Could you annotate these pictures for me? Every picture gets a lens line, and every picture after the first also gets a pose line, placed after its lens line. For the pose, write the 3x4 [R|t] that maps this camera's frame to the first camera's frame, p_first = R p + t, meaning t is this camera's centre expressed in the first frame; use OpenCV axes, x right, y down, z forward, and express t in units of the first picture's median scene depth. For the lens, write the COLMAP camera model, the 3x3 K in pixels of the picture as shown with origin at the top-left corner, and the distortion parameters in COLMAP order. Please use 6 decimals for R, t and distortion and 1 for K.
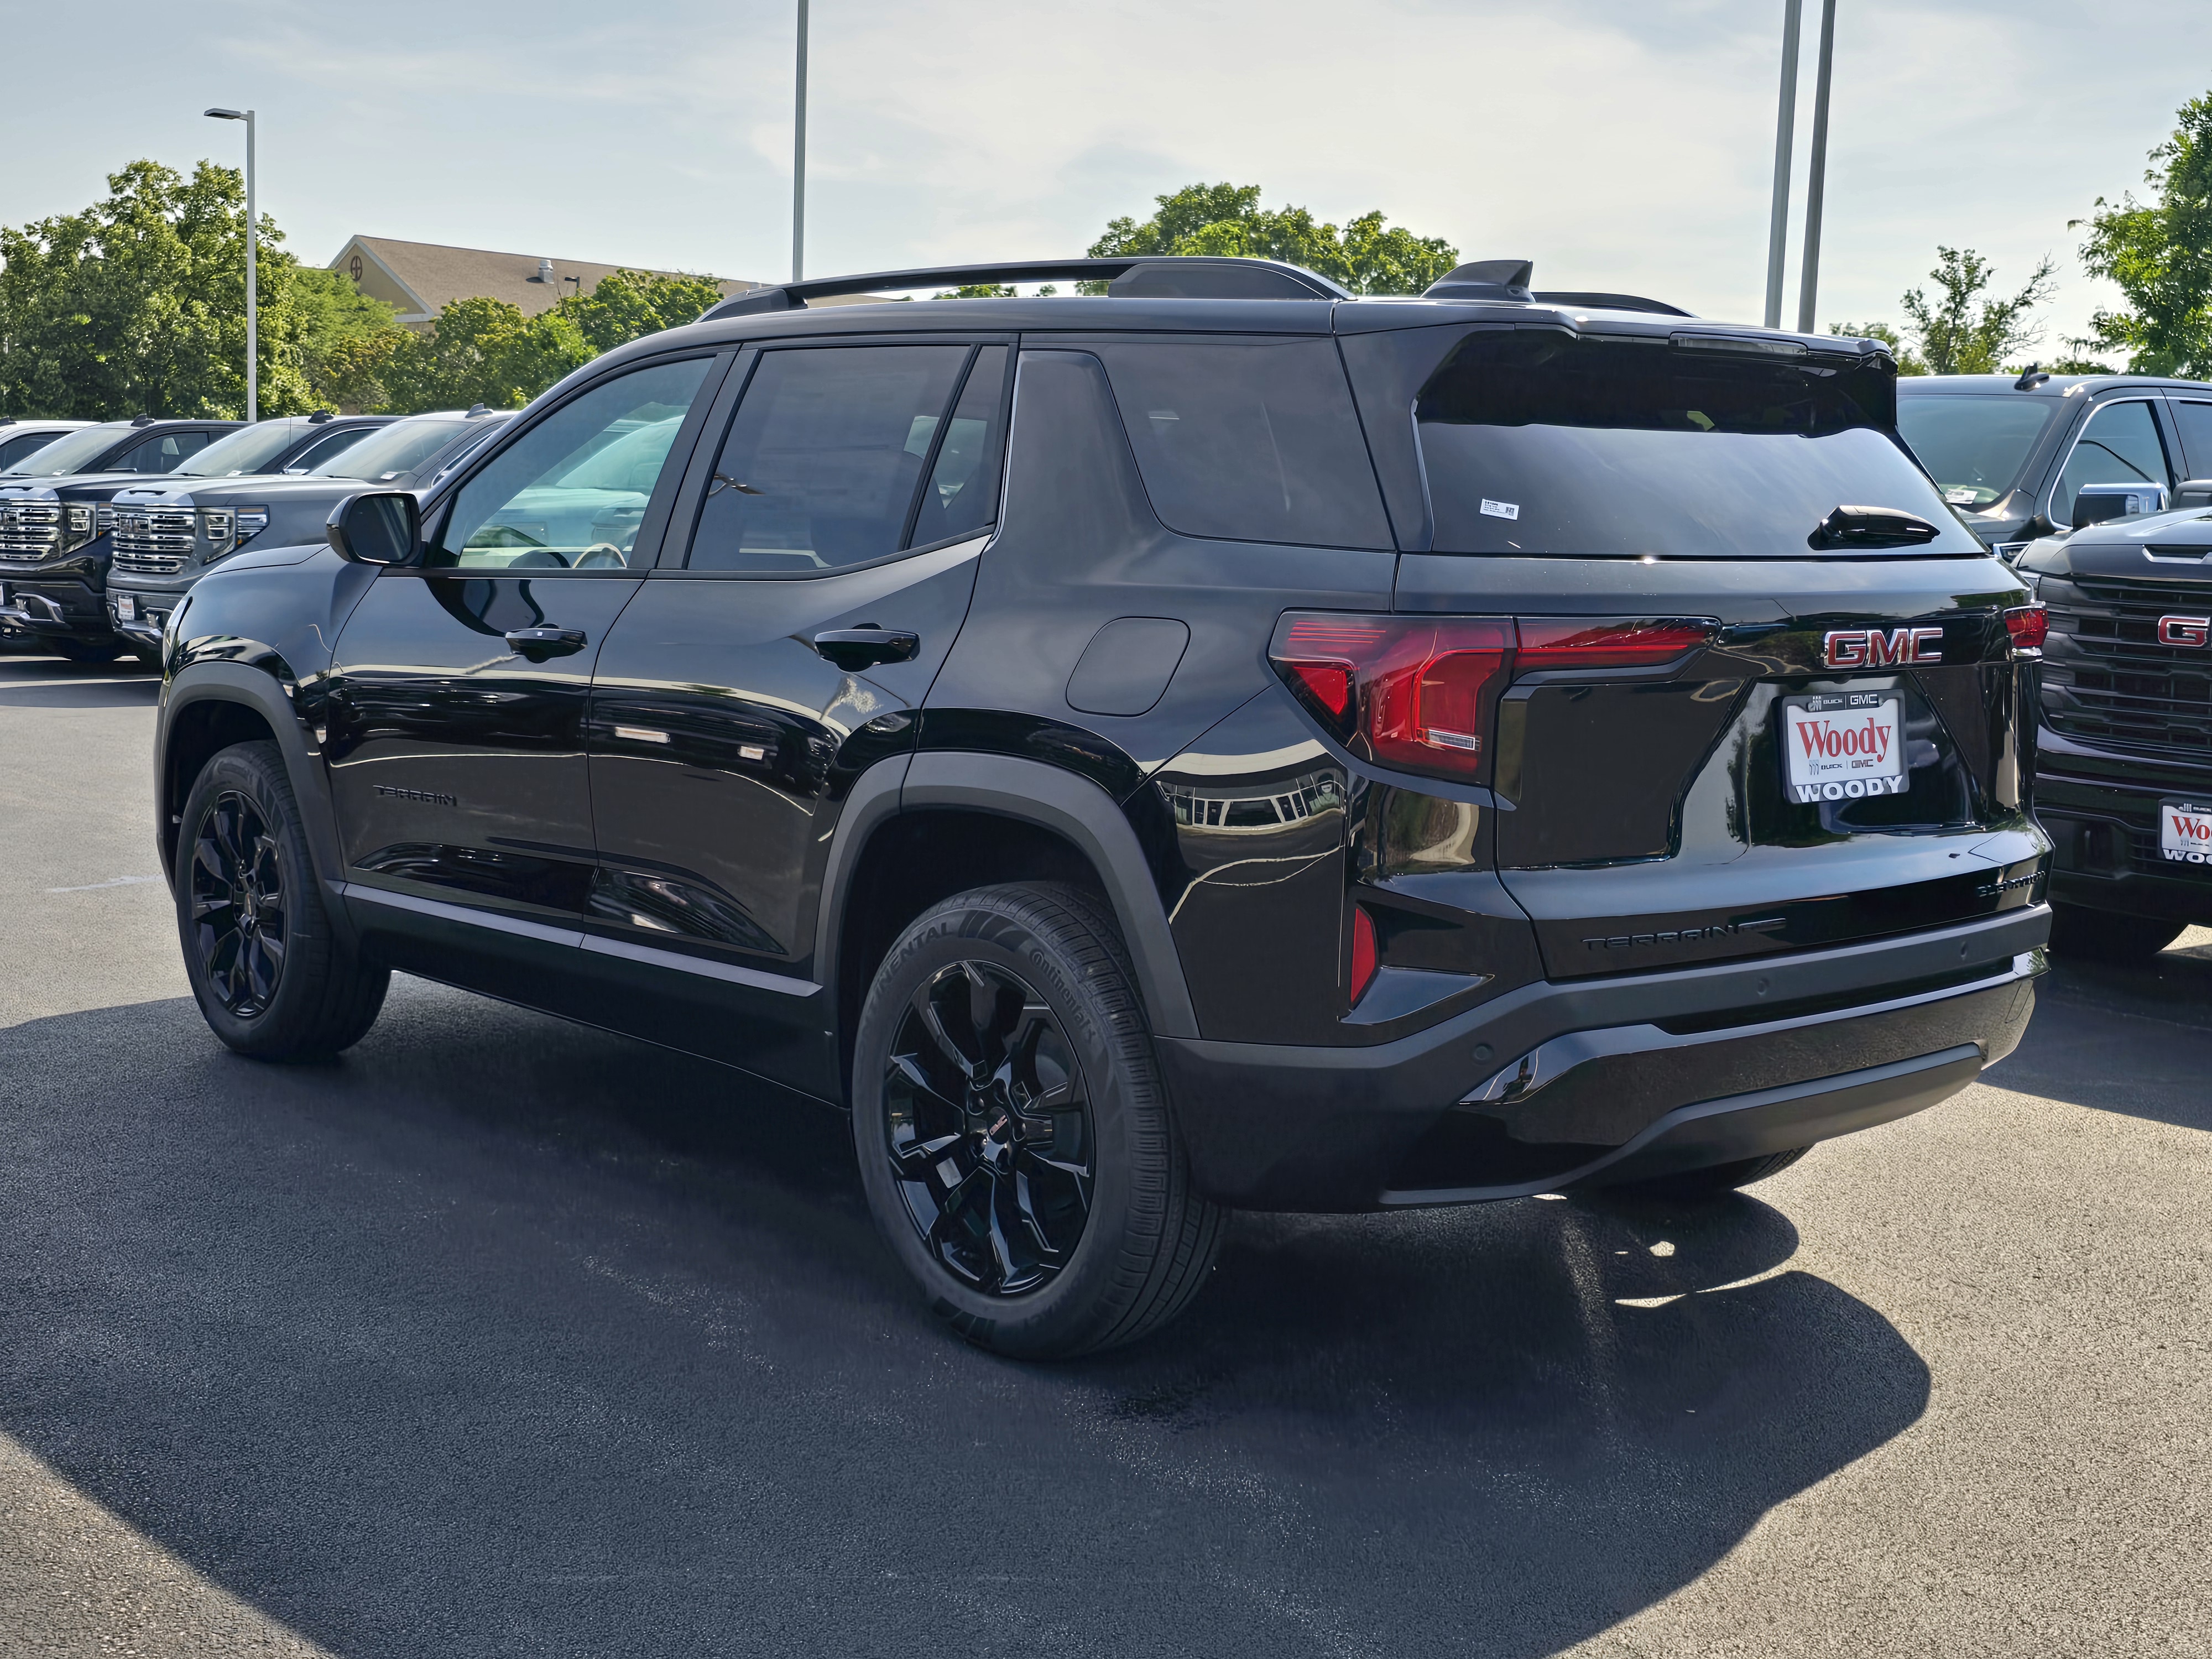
lens RADIAL K [[2785.9, 0, 1090.5], [0, 2785.9, 775.0], [0, 0, 1]] dist [0.130386, -0.283506]
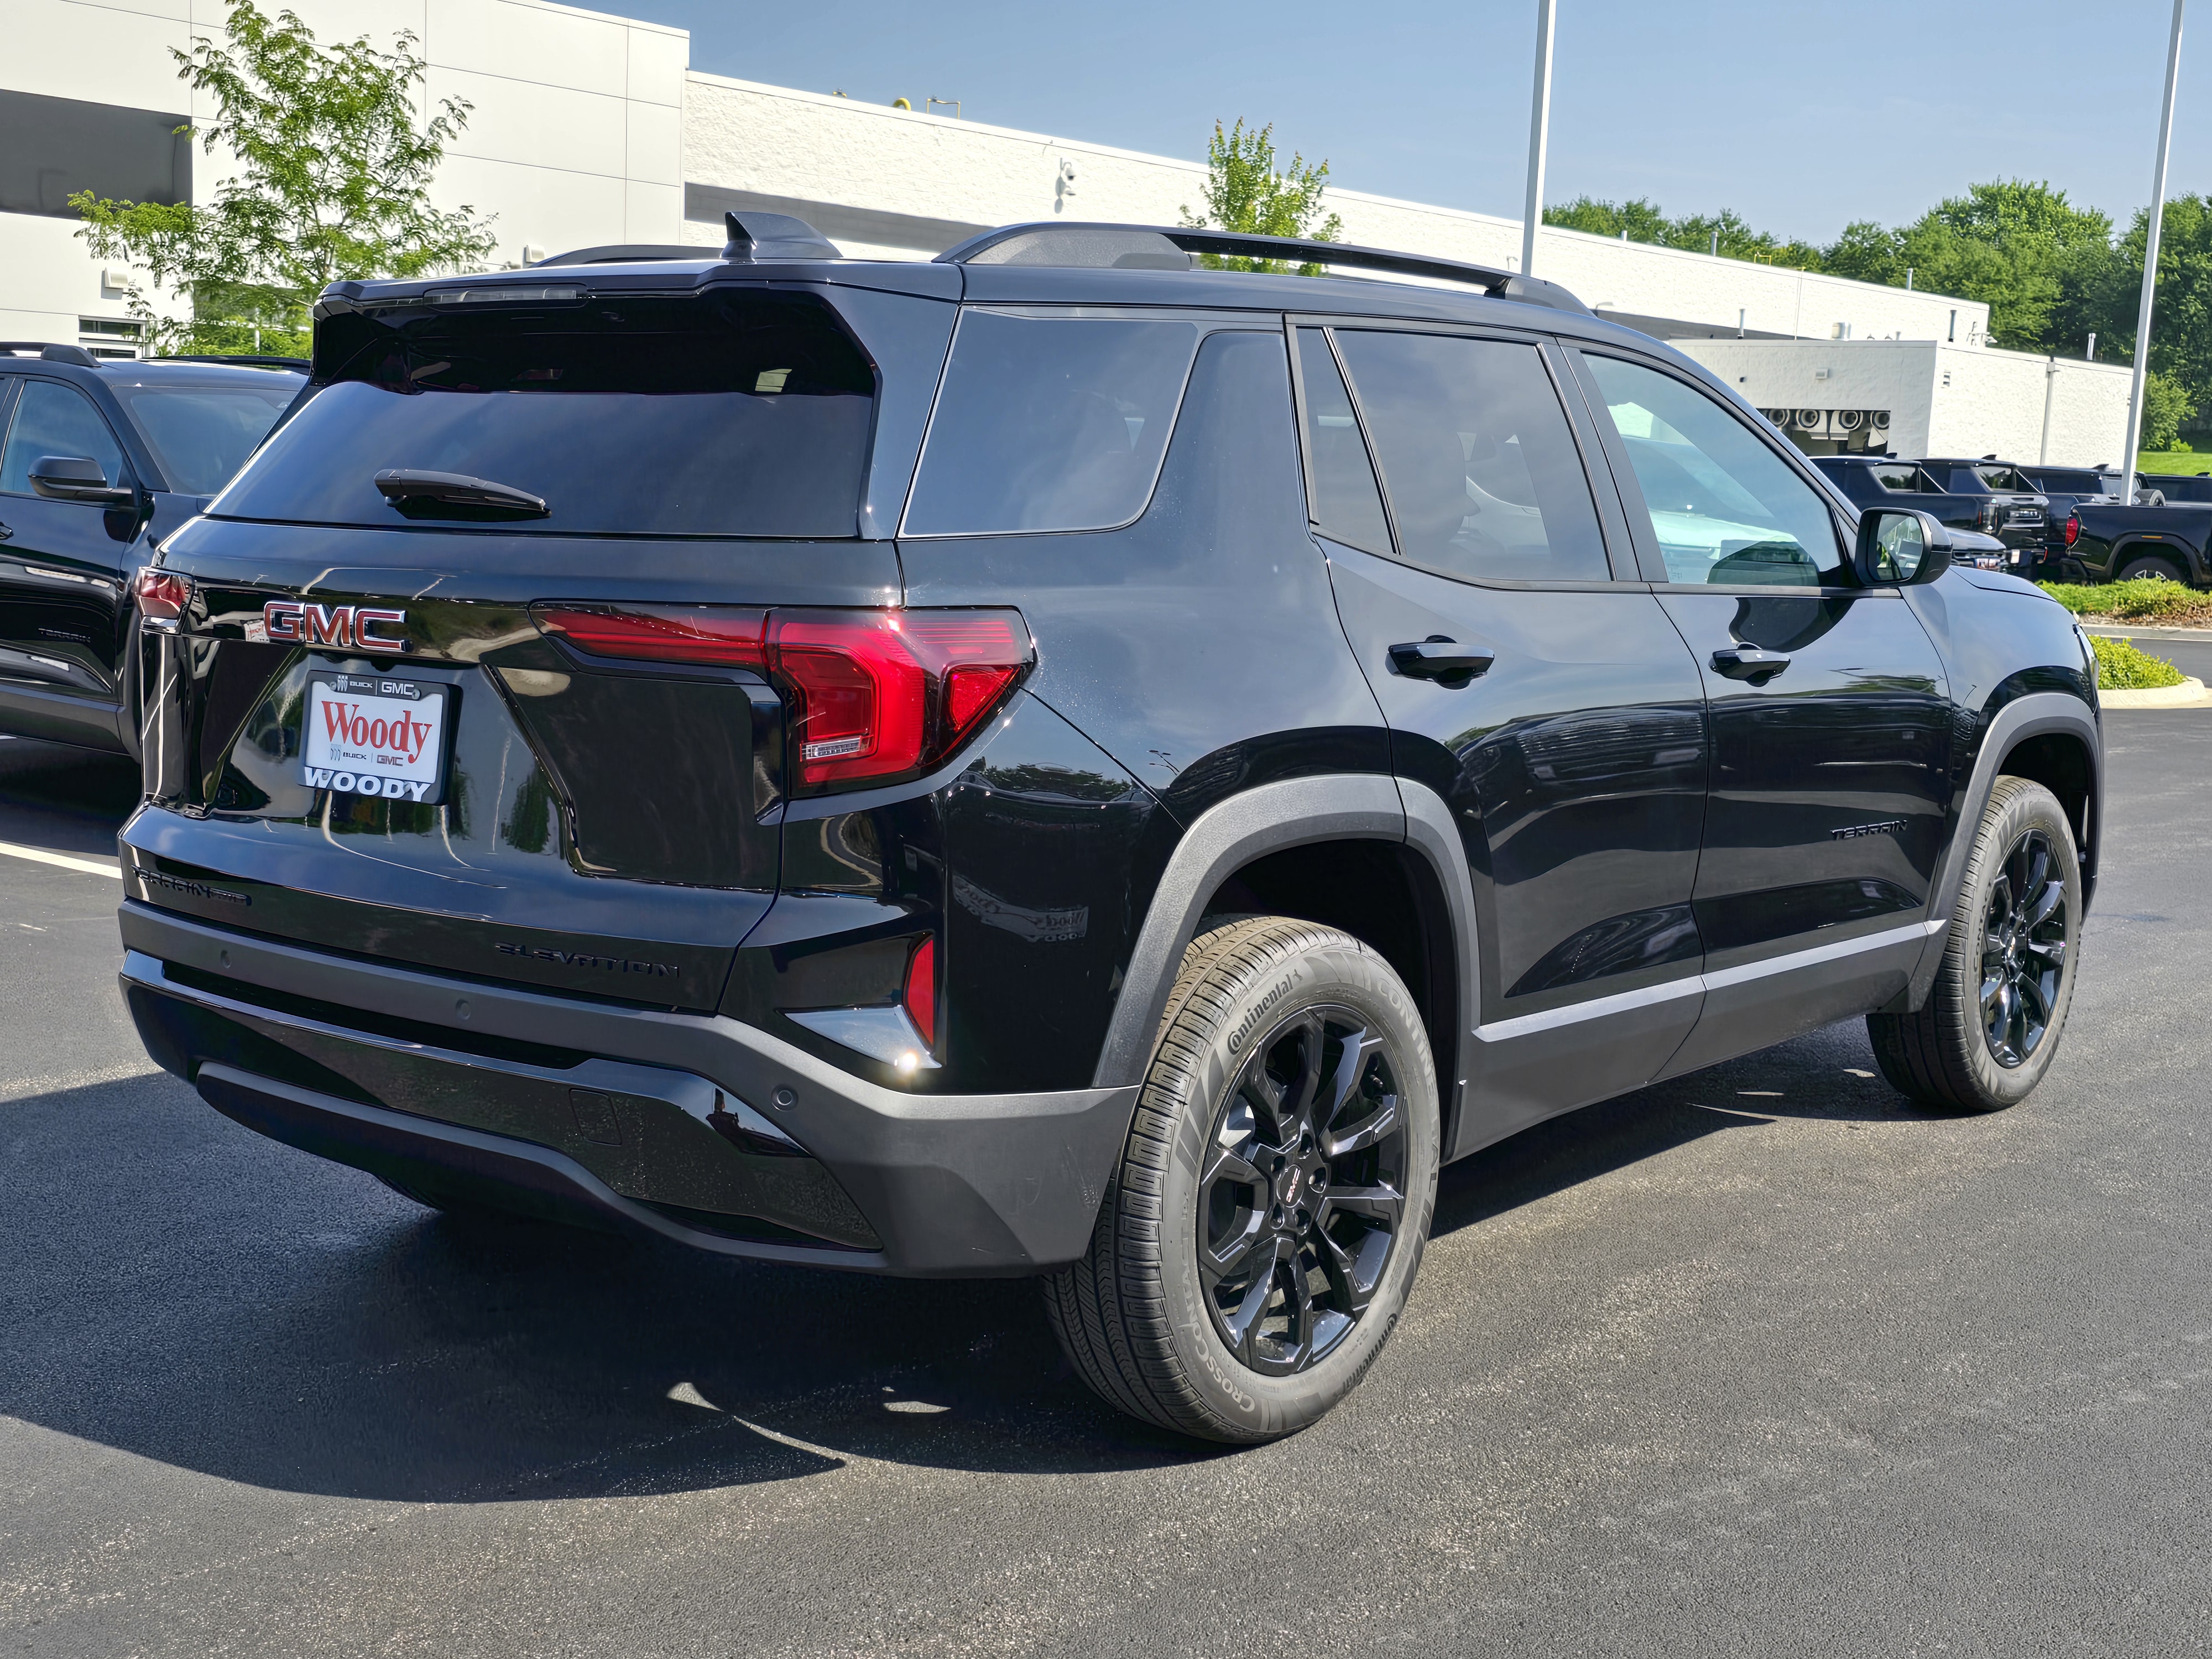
lens RADIAL K [[2703.1, 0, 1111.0], [0, 2703.1, 821.4], [0, 0, 1]] dist [0.070536, -0.029970]
pose [[0.173581, 0.111793, -0.978454, 0.138211], [-0.117716, 0.988768, 0.092088, -0.010848], [0.977759, 0.099194, 0.184791, 0.127643]]
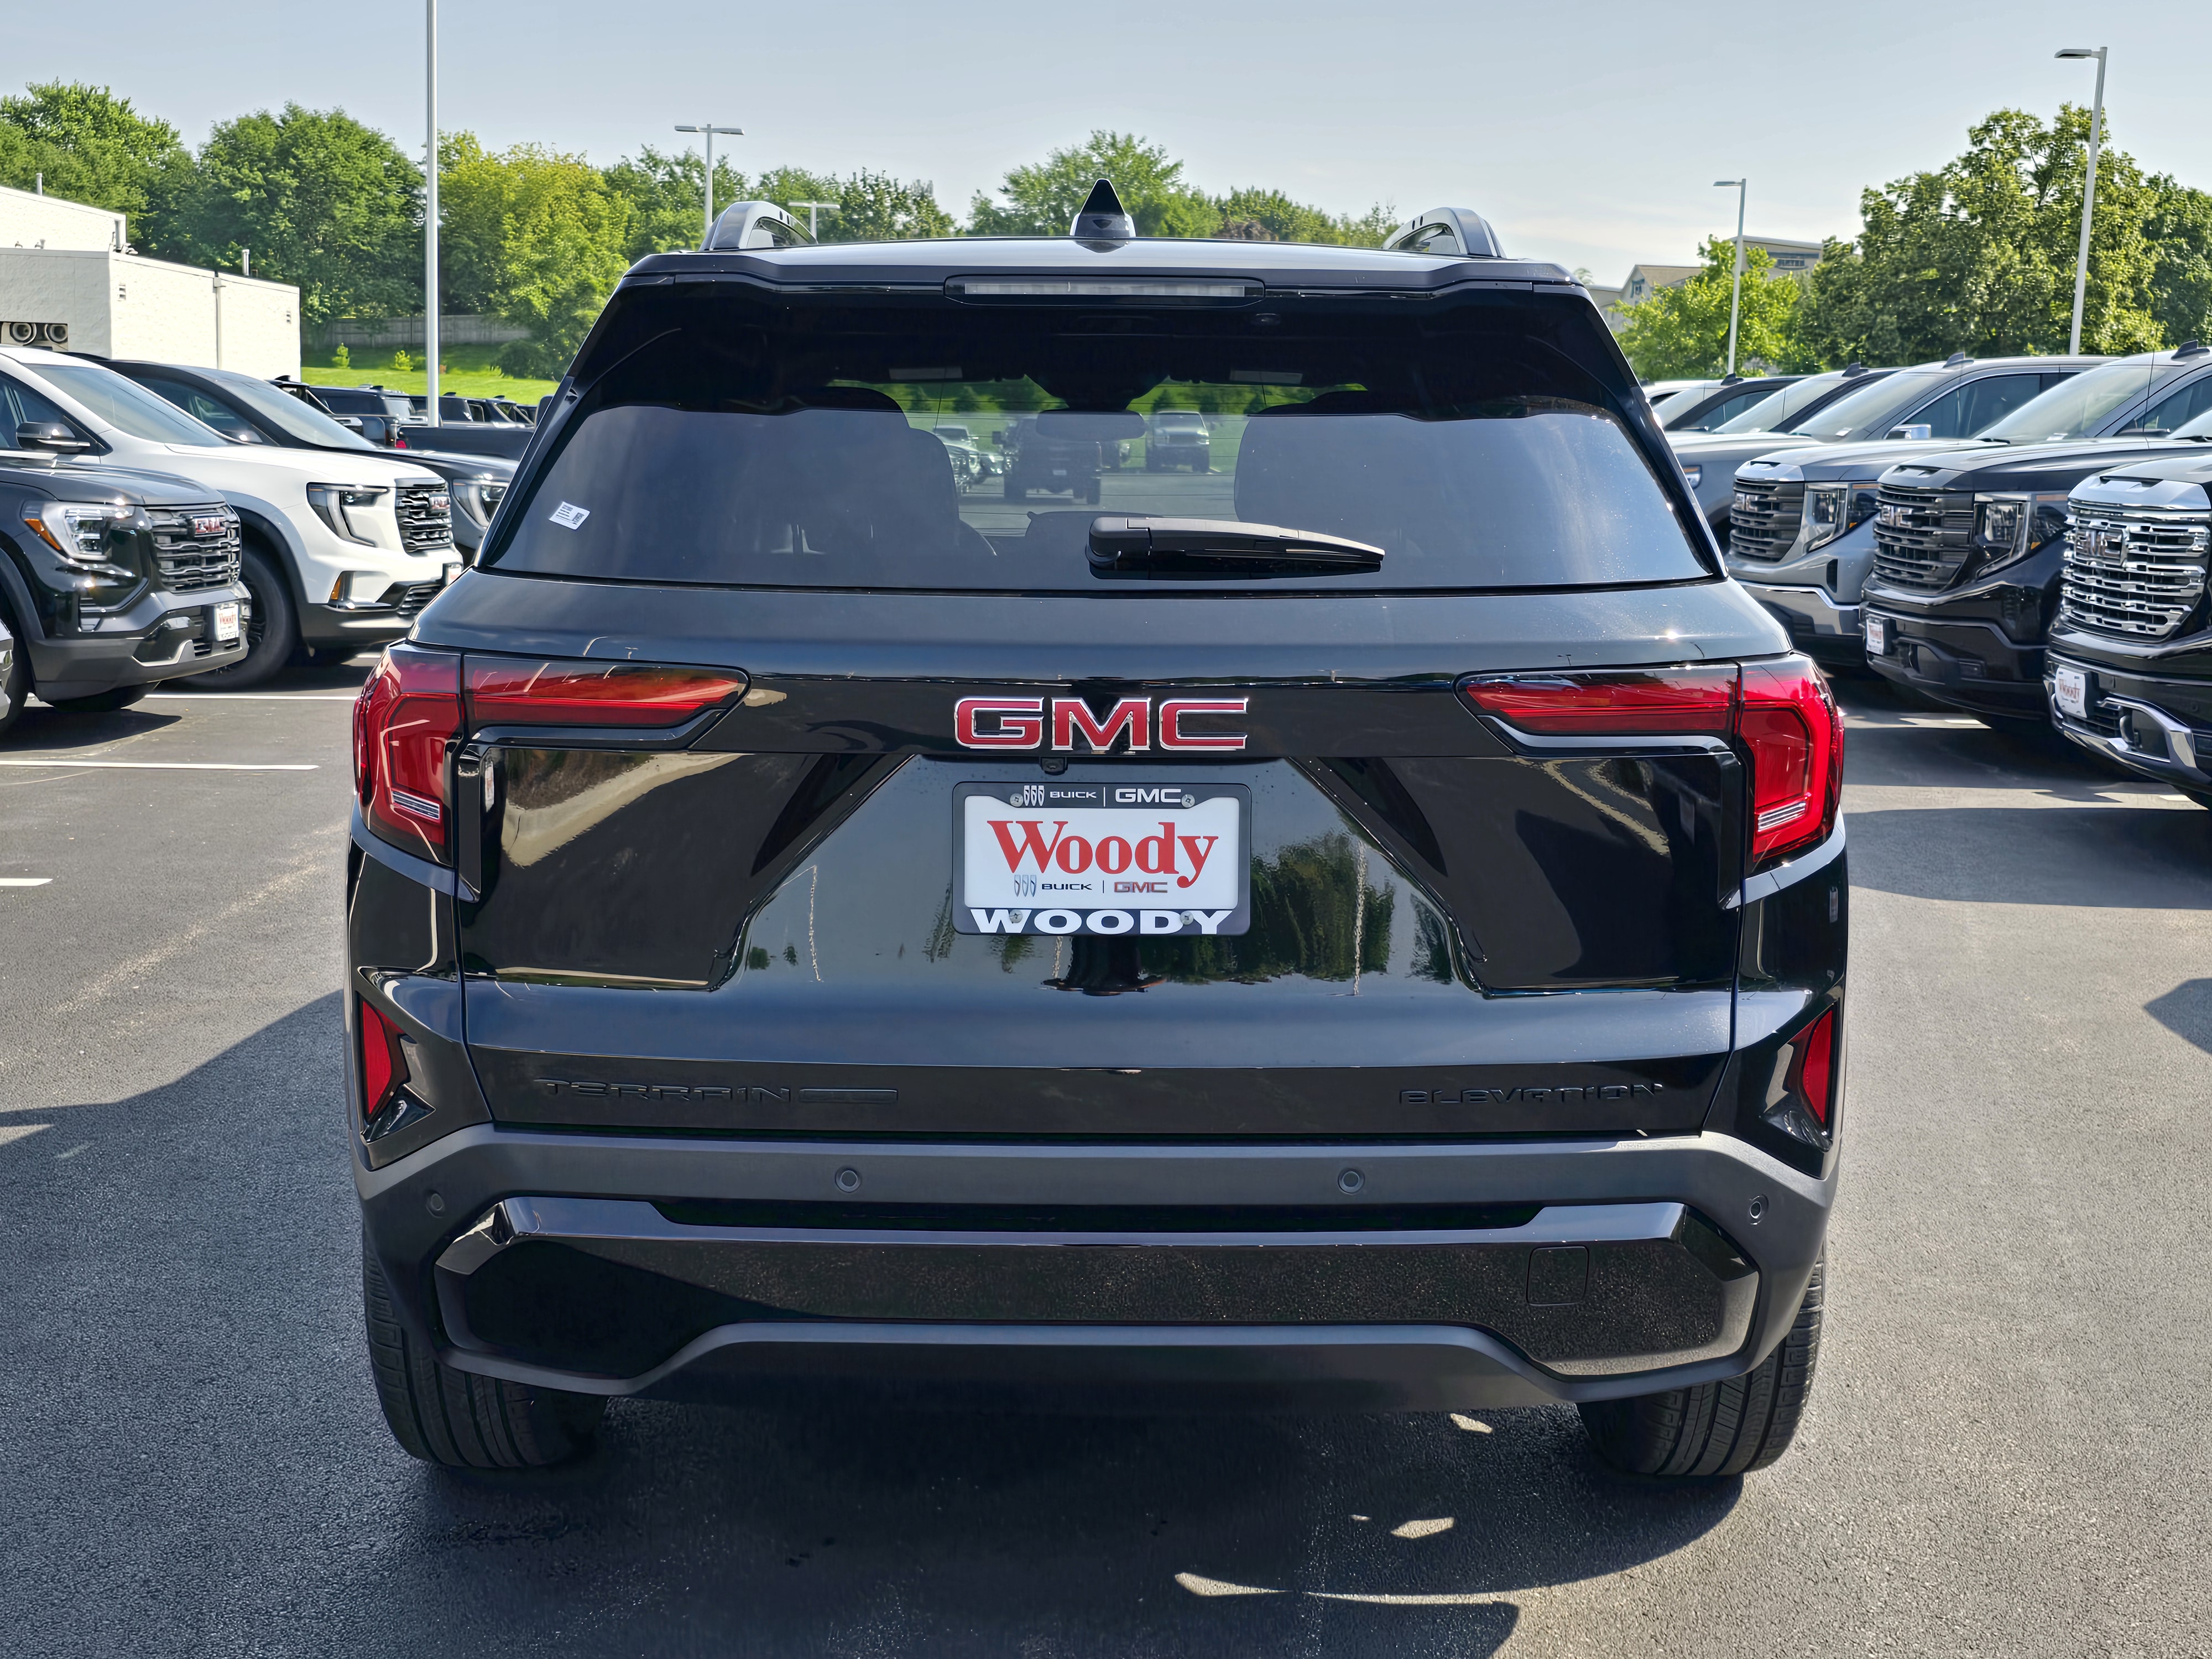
lens RADIAL K [[2703.1, 0, 1111.0], [0, 2703.1, 821.4], [0, 0, 1]] dist [0.070536, -0.029970]
pose [[0.751645, 0.085665, -0.653981, 0.084556], [-0.059560, 0.996294, 0.062050, -0.007359], [0.656873, -0.007689, 0.753962, 0.058680]]
